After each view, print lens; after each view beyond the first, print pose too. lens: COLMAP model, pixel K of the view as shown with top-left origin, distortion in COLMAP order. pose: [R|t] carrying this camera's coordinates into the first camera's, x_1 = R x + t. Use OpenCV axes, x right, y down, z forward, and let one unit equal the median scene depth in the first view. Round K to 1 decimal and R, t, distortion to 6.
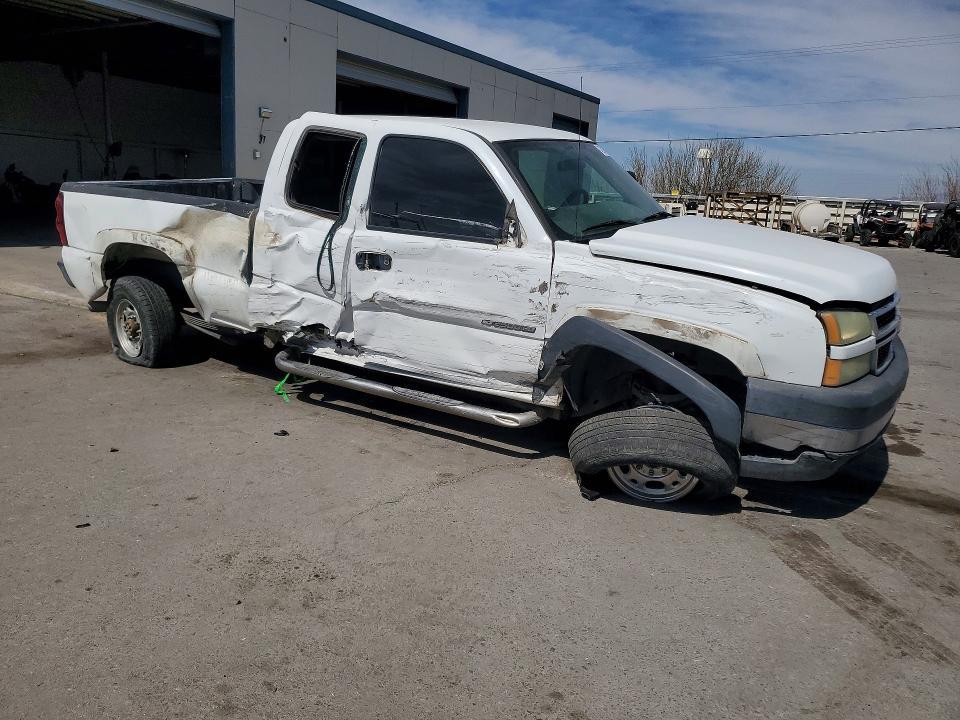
lens RADIAL K [[719.3, 0, 482.4], [0, 719.3, 367.7], [0, 0, 1]] dist [0.038901, -0.016669]
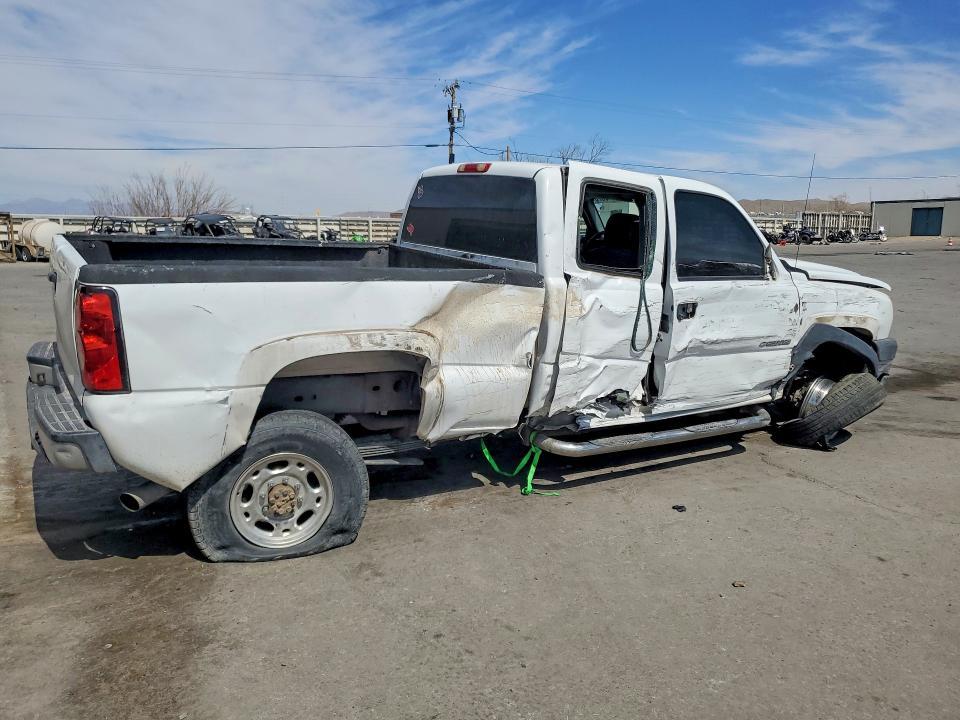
lens RADIAL K [[719.3, 0, 483.1], [0, 719.3, 350.6], [0, 0, 1]] dist [0.038901, -0.016669]
pose [[0.484671, -0.192034, 0.853356, -1.126936], [0.225867, 0.969992, 0.089998, -0.240191], [-0.845031, 0.149125, 0.513501, 0.694691]]
